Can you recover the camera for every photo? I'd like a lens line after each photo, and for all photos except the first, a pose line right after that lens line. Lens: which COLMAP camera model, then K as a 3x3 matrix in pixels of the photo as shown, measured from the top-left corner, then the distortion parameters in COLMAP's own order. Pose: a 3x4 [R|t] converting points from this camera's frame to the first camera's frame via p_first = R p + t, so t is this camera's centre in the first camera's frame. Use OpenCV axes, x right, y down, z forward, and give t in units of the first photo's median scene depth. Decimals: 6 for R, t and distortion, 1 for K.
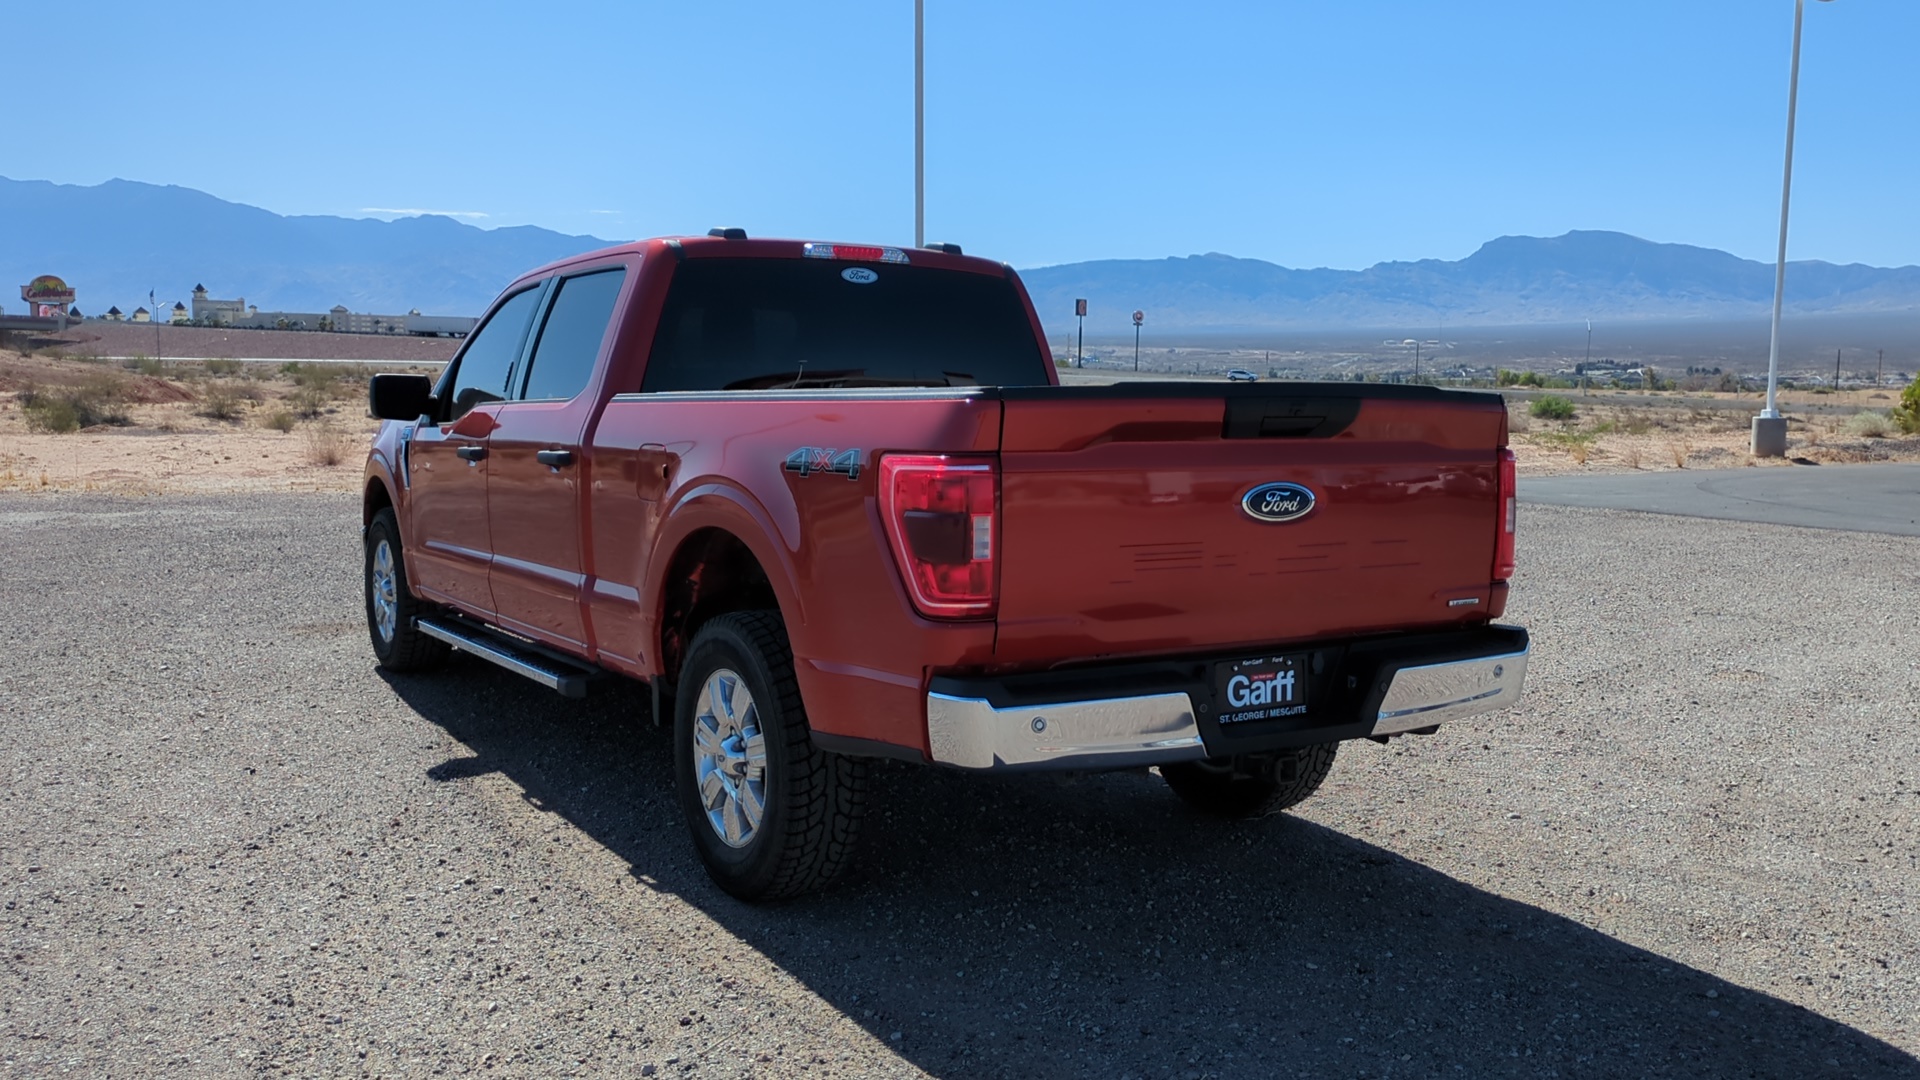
lens RADIAL K [[1650.2, 0, 974.3], [0, 1650.2, 542.7], [0, 0, 1]] dist [0.061524, -0.076711]
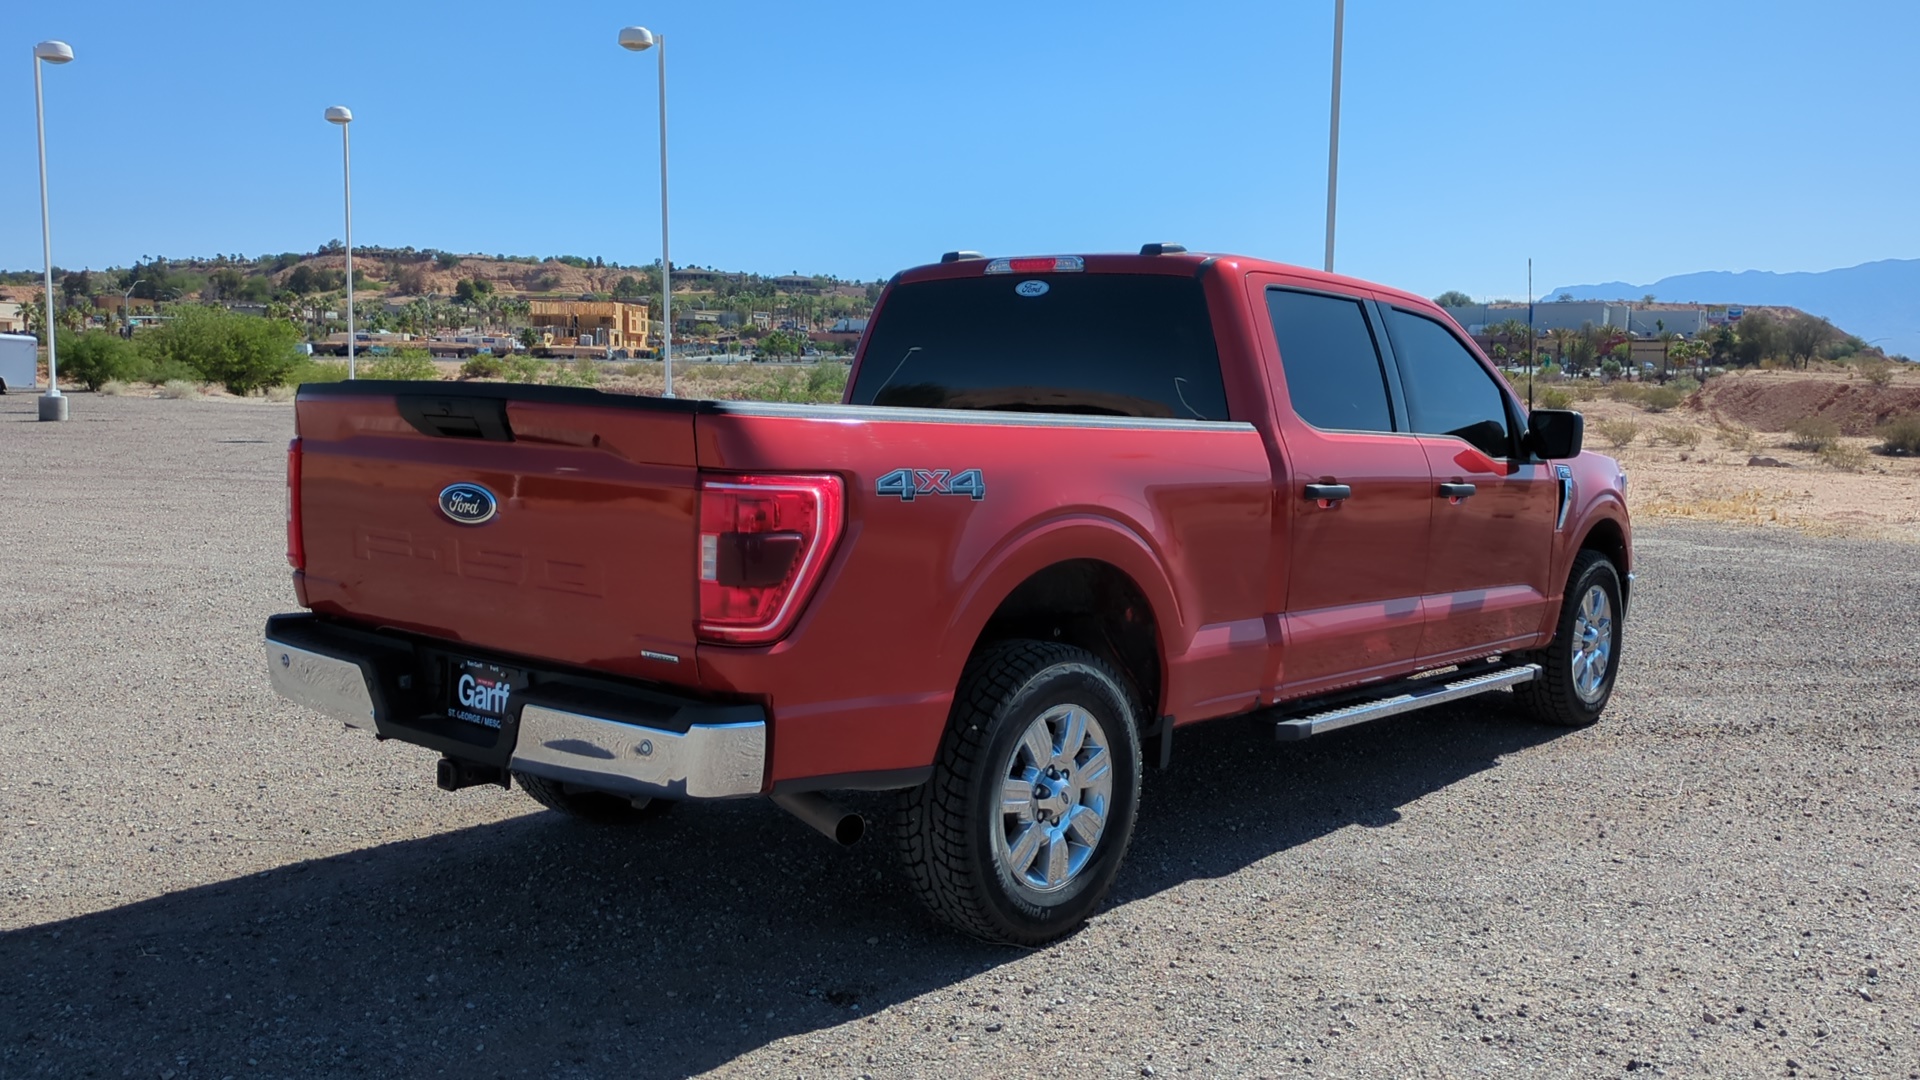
lens RADIAL K [[1650.2, 0, 974.3], [0, 1650.2, 542.7], [0, 0, 1]] dist [0.061524, -0.076711]
pose [[0.302606, 0.079405, -0.949802, 1.181245], [-0.109010, 0.992868, 0.048275, -0.079833], [0.946861, 0.088930, 0.309103, 0.954546]]
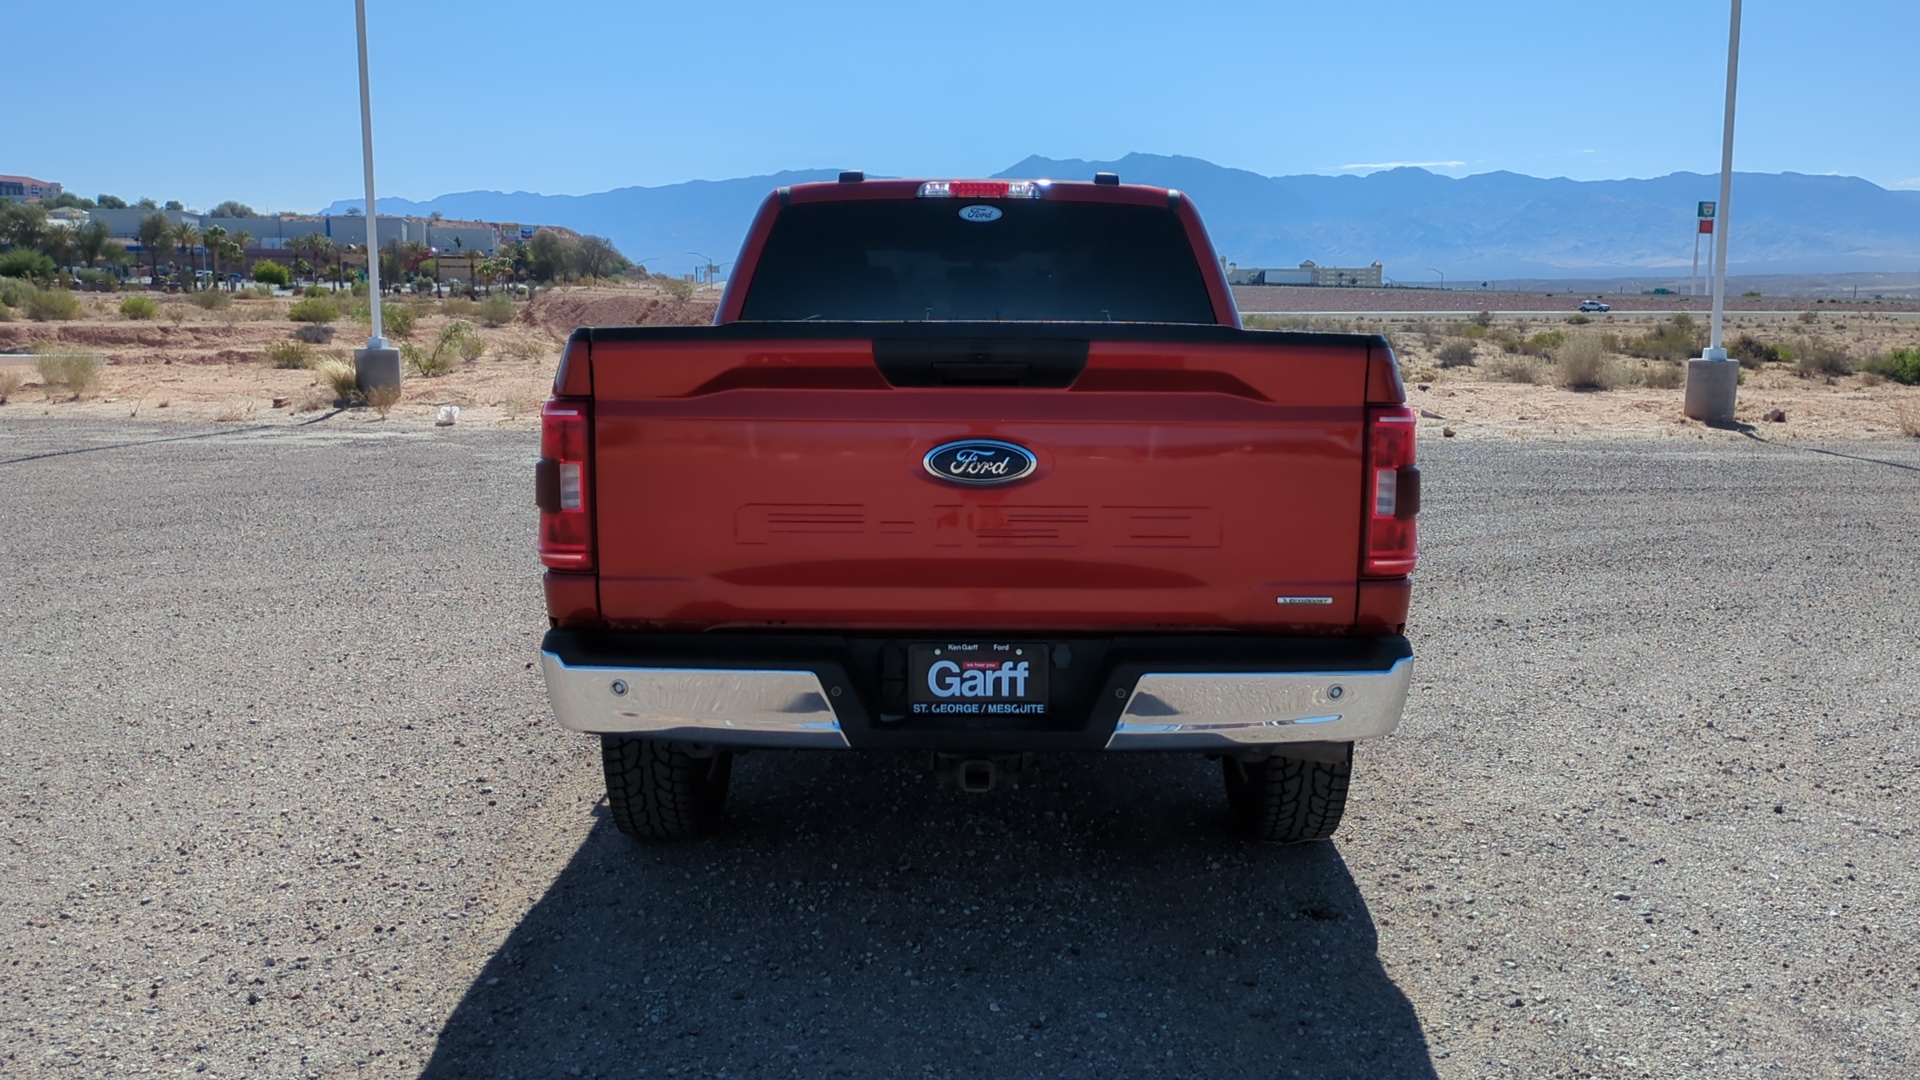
lens RADIAL K [[1637.1, 0, 962.9], [0, 1637.1, 546.6], [0, 0, 1]] dist [0.073230, -0.074473]
pose [[0.841270, 0.062619, -0.536976, 0.615141], [-0.044735, 0.997926, 0.046287, -0.019470], [0.538761, -0.014918, 0.842327, 0.275210]]
